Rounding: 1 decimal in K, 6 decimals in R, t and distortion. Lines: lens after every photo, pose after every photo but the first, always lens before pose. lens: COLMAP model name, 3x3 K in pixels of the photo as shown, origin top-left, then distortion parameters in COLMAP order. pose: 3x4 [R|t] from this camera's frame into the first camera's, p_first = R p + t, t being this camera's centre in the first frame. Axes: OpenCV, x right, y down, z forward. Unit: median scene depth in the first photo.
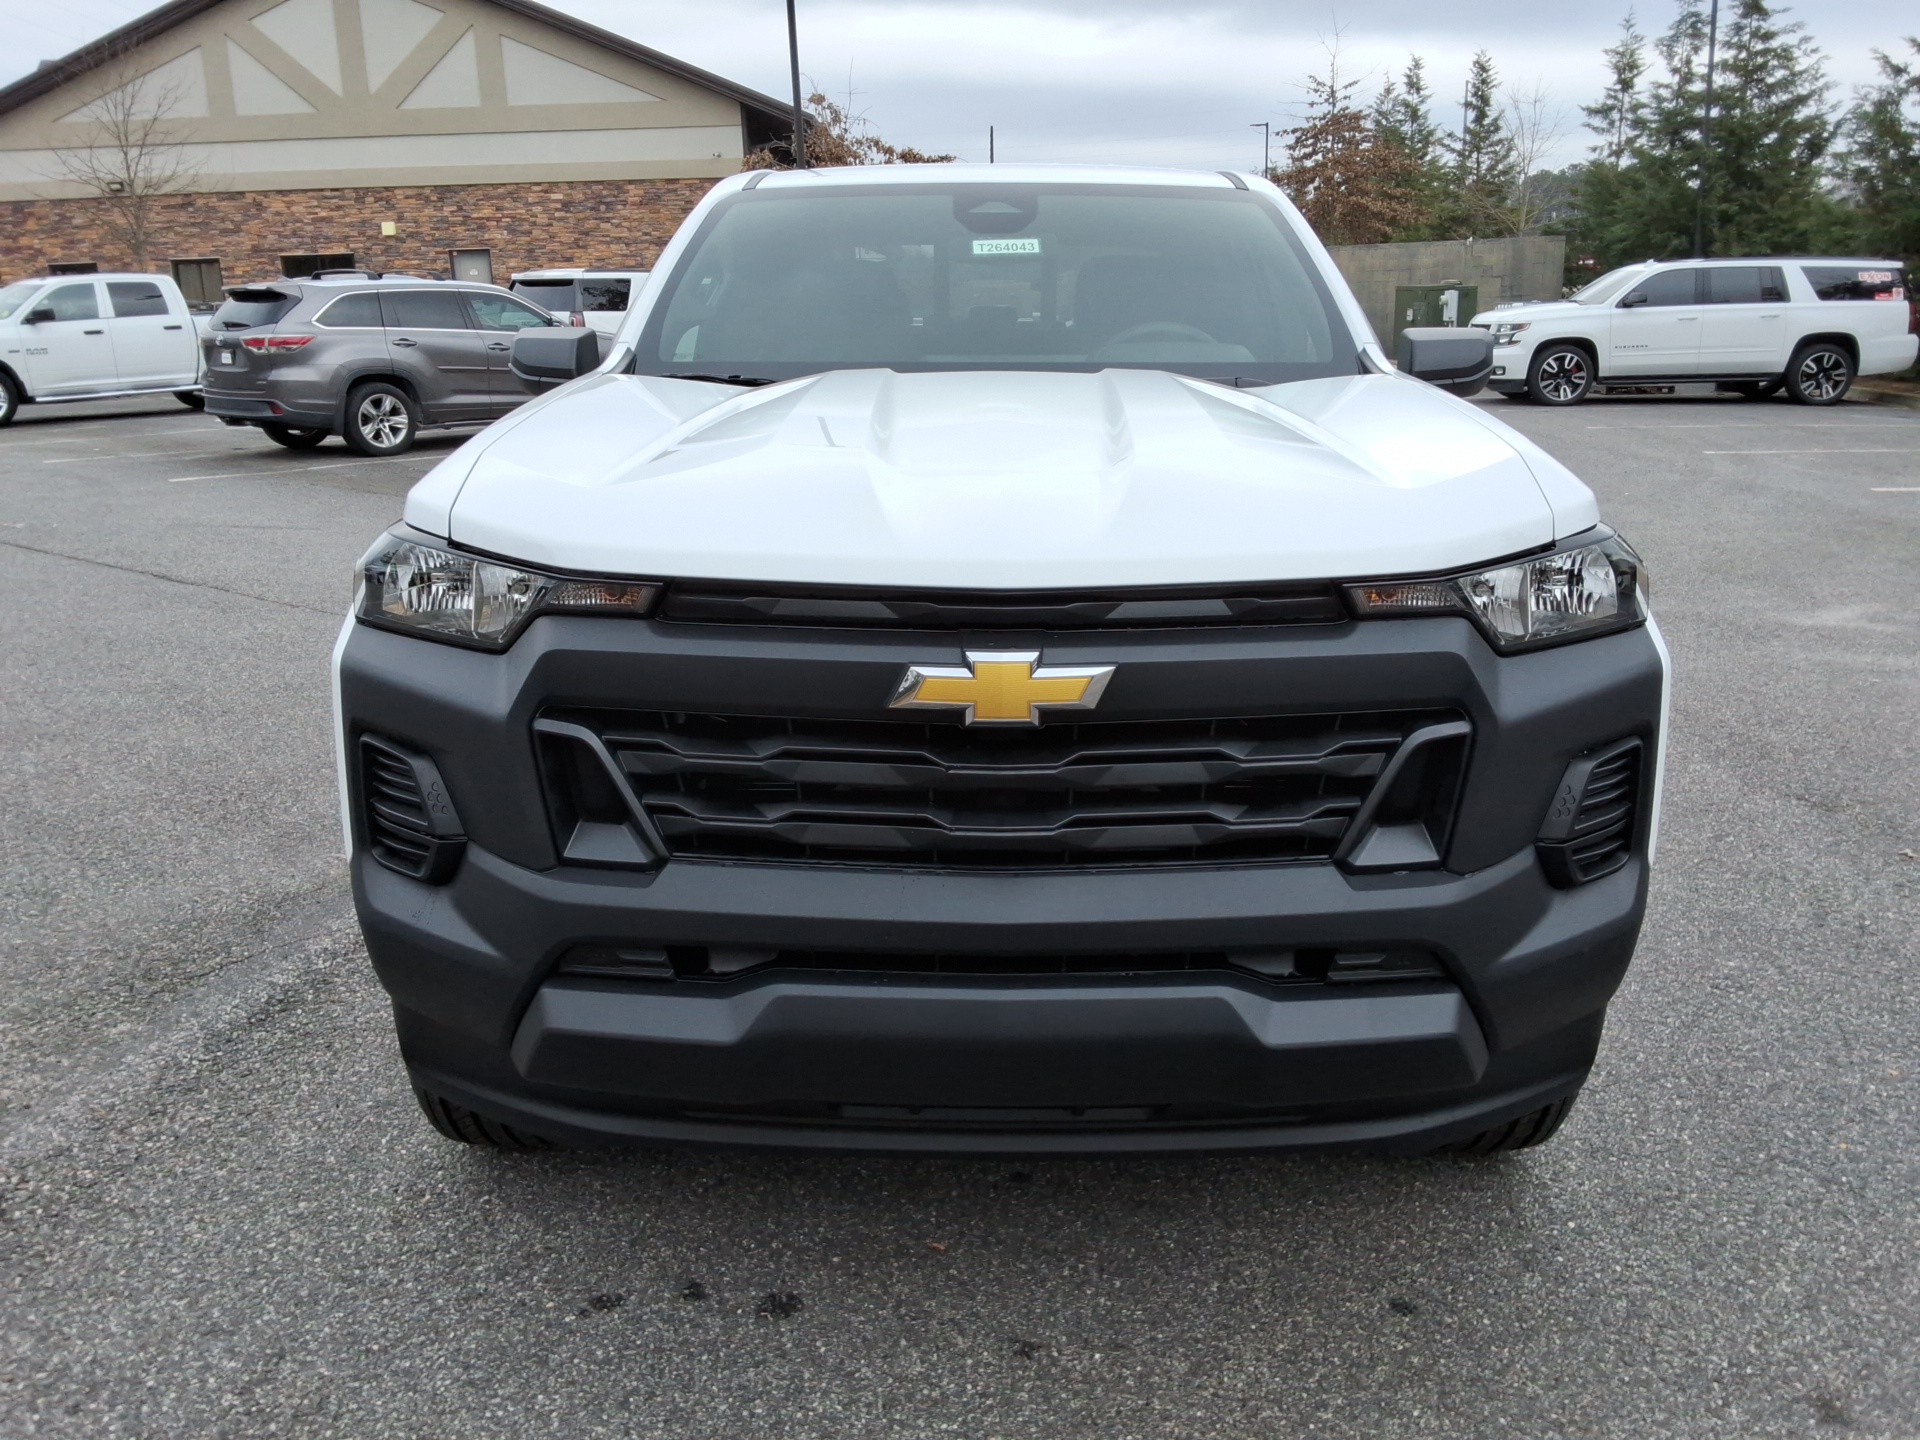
lens RADIAL K [[1537.7, 0, 962.0], [0, 1537.7, 708.6], [0, 0, 1]] dist [0.096006, -0.146778]
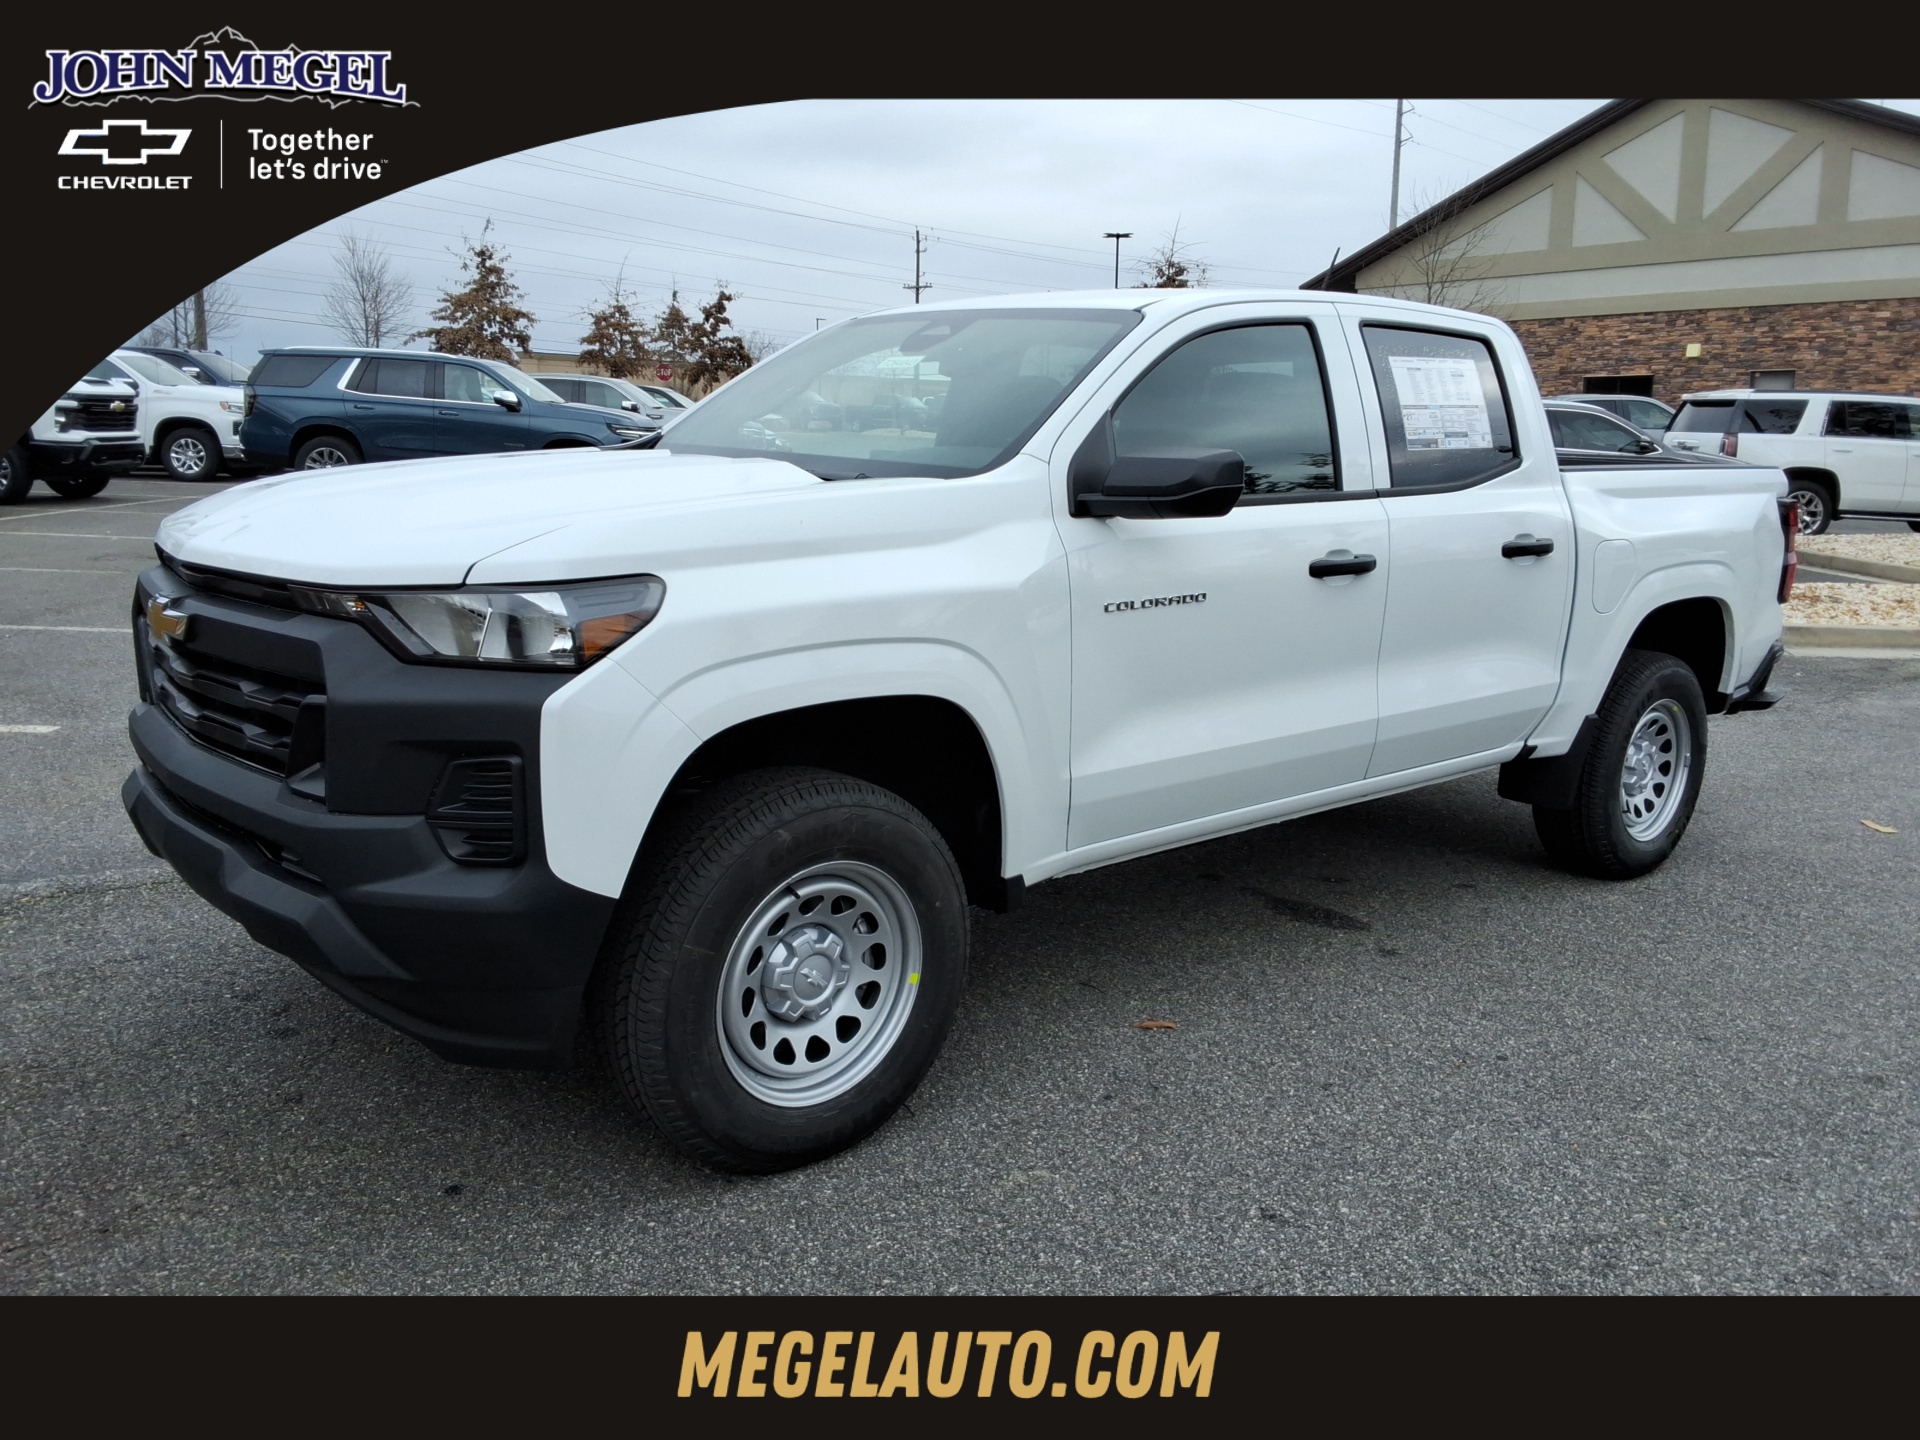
lens RADIAL K [[1537.7, 0, 975.4], [0, 1537.7, 710.5], [0, 0, 1]] dist [0.096006, -0.146778]
pose [[0.665414, 0.164947, -0.728022, 0.100687], [-0.217124, 0.975881, 0.022652, -0.007896], [0.714200, 0.142998, 0.685179, 0.027676]]
